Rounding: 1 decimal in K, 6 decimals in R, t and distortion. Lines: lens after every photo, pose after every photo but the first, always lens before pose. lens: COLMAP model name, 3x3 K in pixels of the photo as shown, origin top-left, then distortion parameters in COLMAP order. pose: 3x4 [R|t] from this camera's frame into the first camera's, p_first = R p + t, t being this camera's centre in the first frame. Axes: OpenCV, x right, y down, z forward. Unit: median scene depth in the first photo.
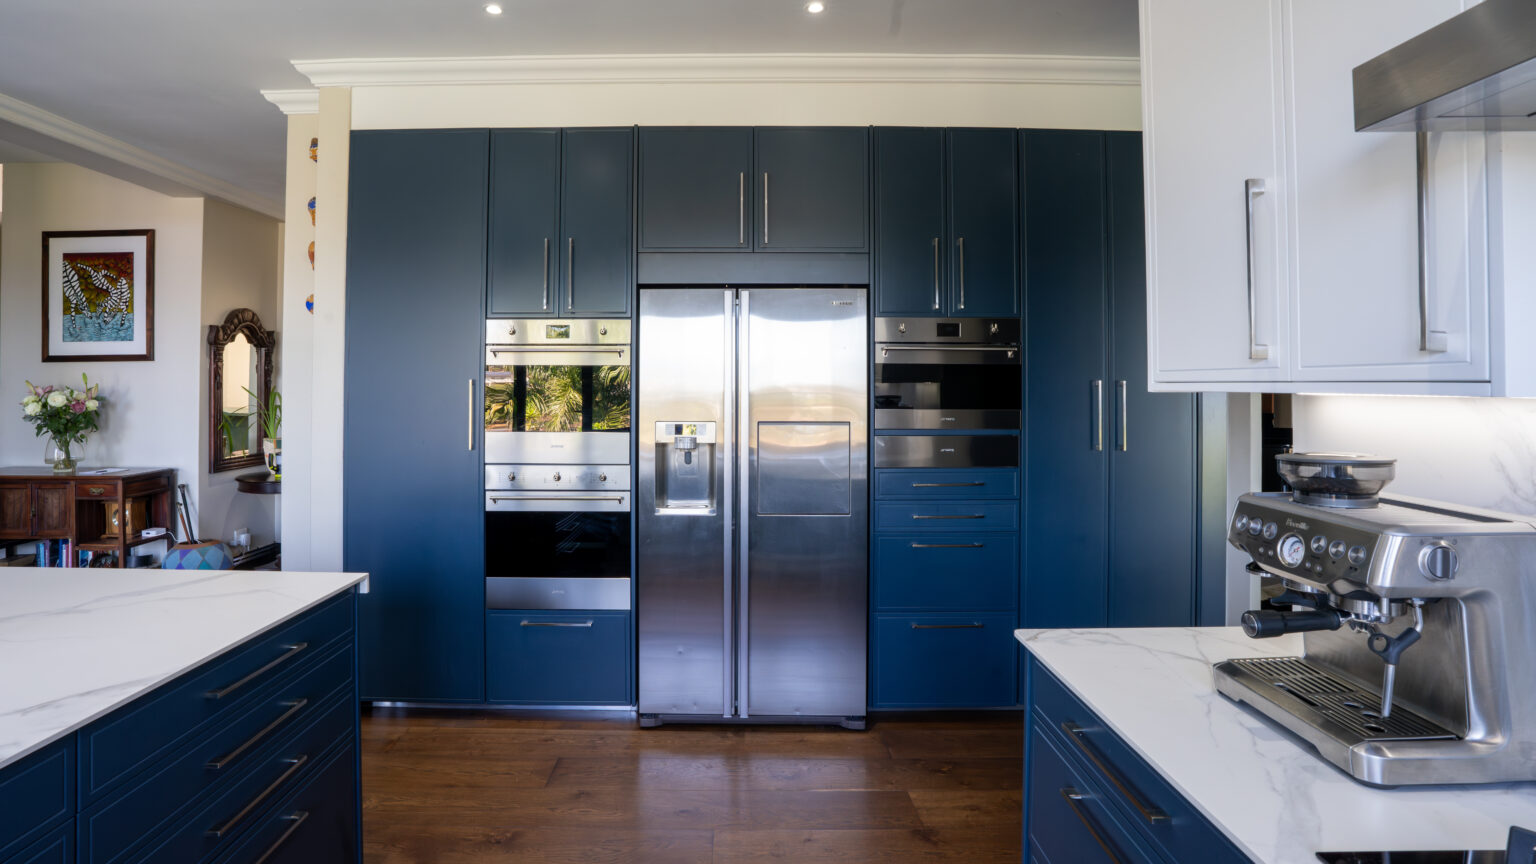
lens RADIAL K [[796.0, 0, 765.7], [0, 796.0, 381.5], [0, 0, 1]] dist [-0.047812, 0.000002]
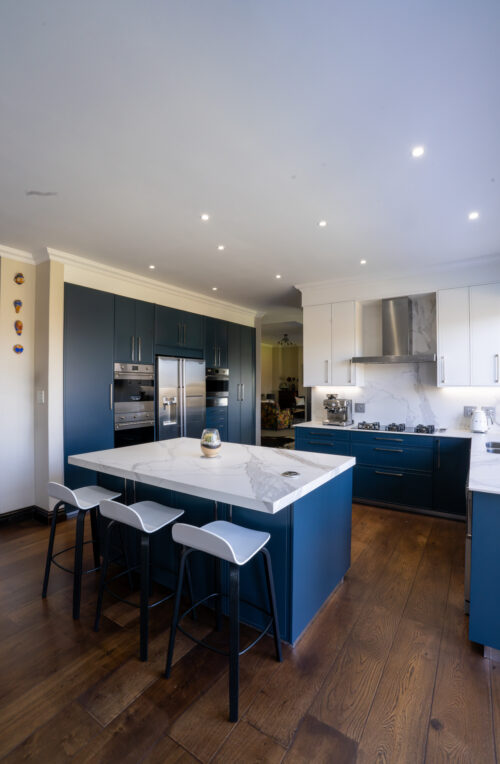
lens RADIAL K [[350.9, 0, 253.2], [0, 350.9, 383.7], [0, 0, 1]] dist [0.000117, 0.000734]
pose [[0.550840, 0.002683, 0.834606, -1.119380], [-0.003162, 0.999994, -0.001128, -0.003616], [-0.834605, -0.002018, 0.550846, -0.094974]]
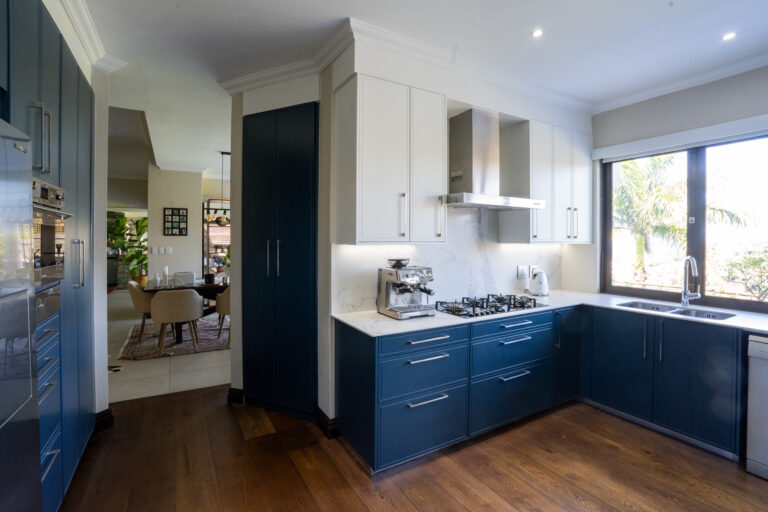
lens RADIAL K [[355.8, 0, 374.8], [0, 355.8, 240.2], [0, 0, 1]] dist [-0.037247, 0.006361]
pose [[-0.490288, -0.007531, 0.871528, -0.388591], [-0.004677, 0.999971, 0.006010, -0.008052], [-0.871548, -0.001129, -0.490309, 0.850548]]
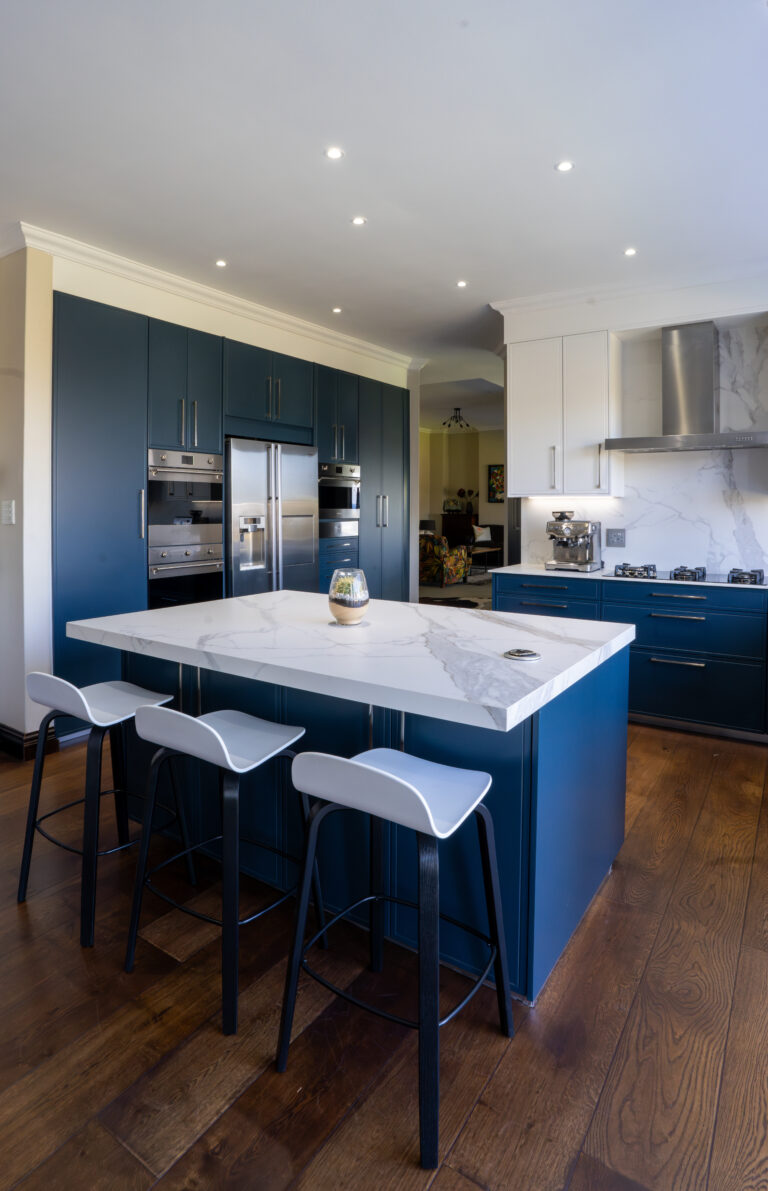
lens RADIAL K [[647.6, 0, 386.0], [0, 647.6, 504.0], [0, 0, 1]] dist [-0.002099, 0.001553]
pose [[0.556608, 0.001957, 0.830773, -1.101265], [-0.003267, 0.999995, -0.000167, 0.022213], [-0.830769, -0.002621, 0.556612, -0.029467]]
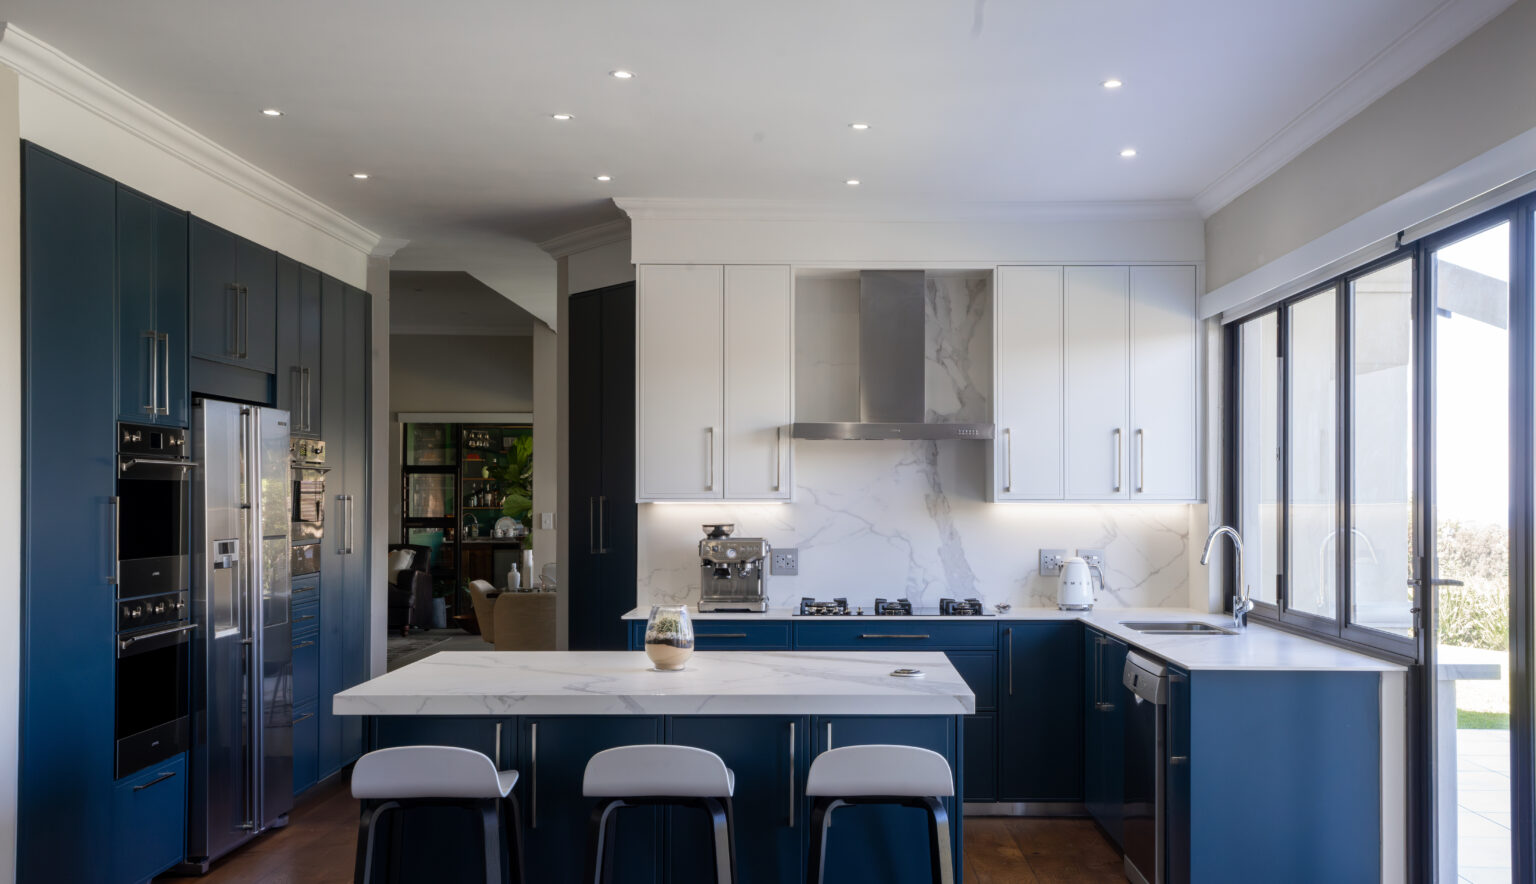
lens RADIAL K [[1613.1, 0, 766.3], [0, 1613.1, 498.8], [0, 0, 1]] dist [0.242831, 0.003821]
pose [[0.041847, -0.002865, 0.999120, -2.046977], [-0.002816, 0.999992, 0.002985, -0.006866], [-0.999120, -0.002938, 0.041839, 0.262348]]
